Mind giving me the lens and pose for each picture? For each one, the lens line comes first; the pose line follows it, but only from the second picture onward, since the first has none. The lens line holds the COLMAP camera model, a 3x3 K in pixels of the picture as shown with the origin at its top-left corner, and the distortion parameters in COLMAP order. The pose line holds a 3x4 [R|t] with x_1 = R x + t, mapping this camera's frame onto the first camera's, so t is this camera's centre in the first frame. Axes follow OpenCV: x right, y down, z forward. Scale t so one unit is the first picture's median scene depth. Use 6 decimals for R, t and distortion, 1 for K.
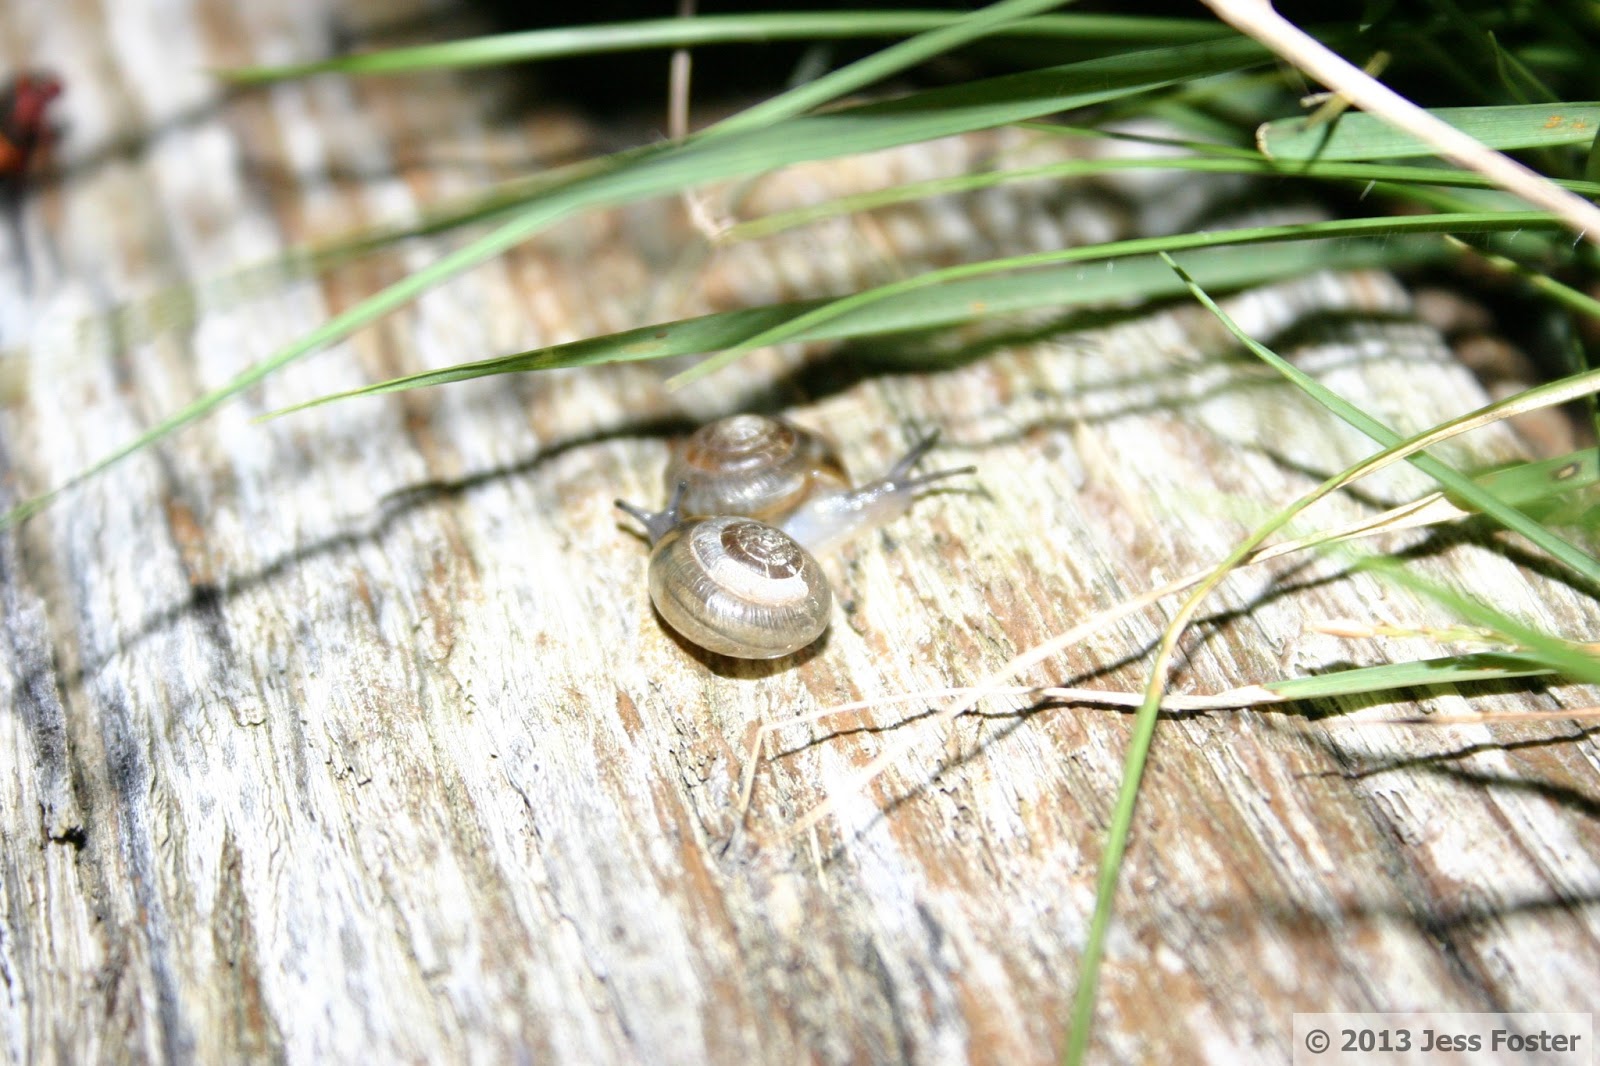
lens RADIAL K [[3437.3, 0, 812.6], [0, 3437.3, 542.6], [0, 0, 1]] dist [0.039564, 0.000000]
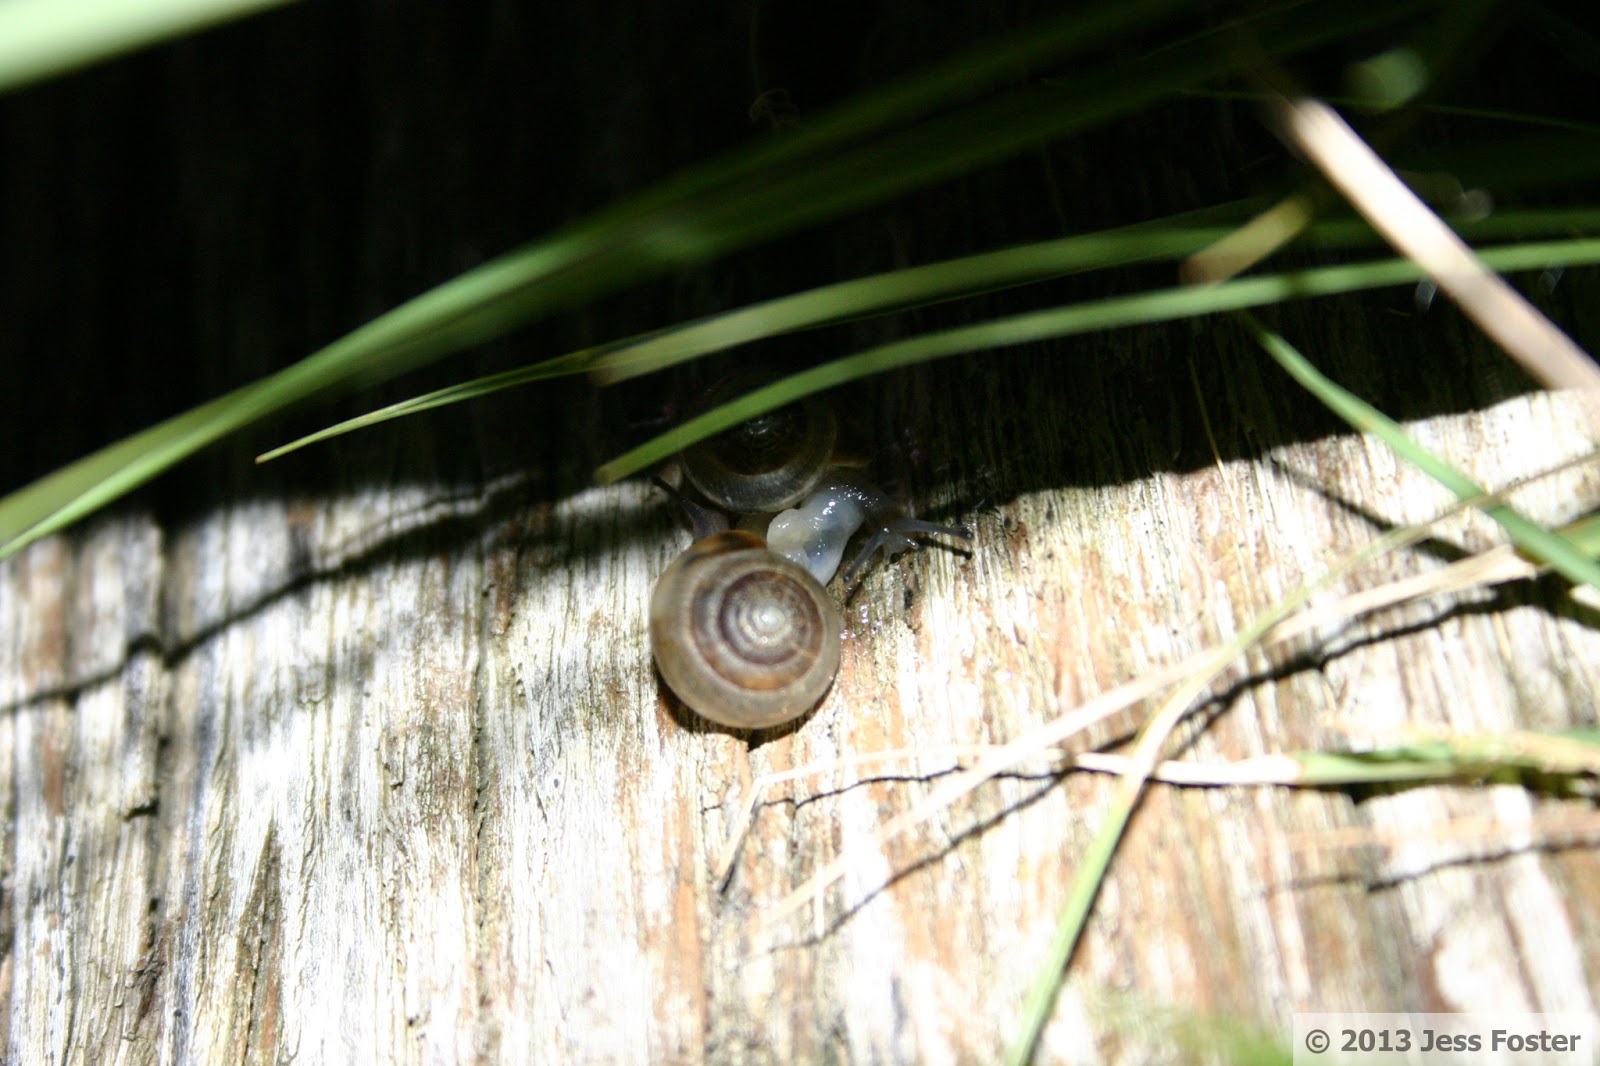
lens RADIAL K [[3437.3, 0, 791.9], [0, 3437.3, 525.8], [0, 0, 1]] dist [0.039564, 0.000000]
pose [[0.957673, 0.062331, -0.281029, 0.264138], [0.021247, 0.958305, 0.284955, -0.292311], [0.287073, -0.278865, 0.916419, 0.117985]]
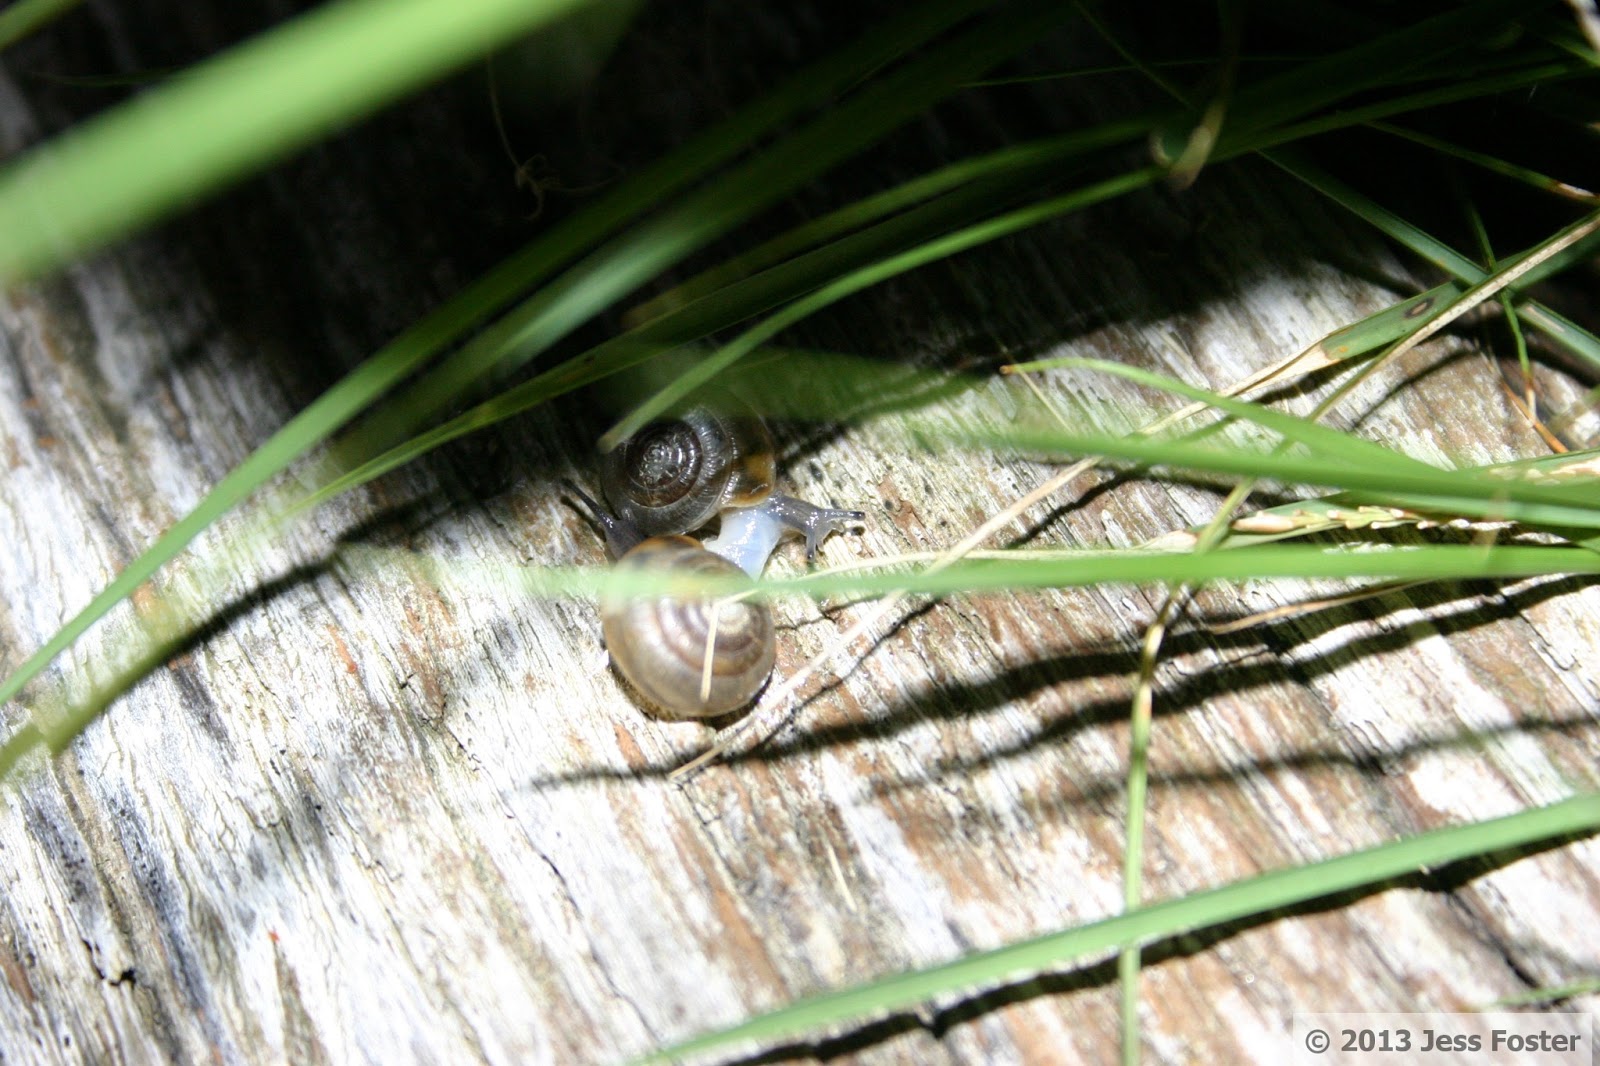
lens RADIAL K [[3437.3, 0, 799.3], [0, 3437.3, 537.1], [0, 0, 1]] dist [0.039564, 0.000000]
pose [[0.985150, -0.160143, 0.061920, -0.058616], [0.140034, 0.958083, 0.249933, -0.269319], [-0.099350, -0.237551, 0.966281, 0.012682]]
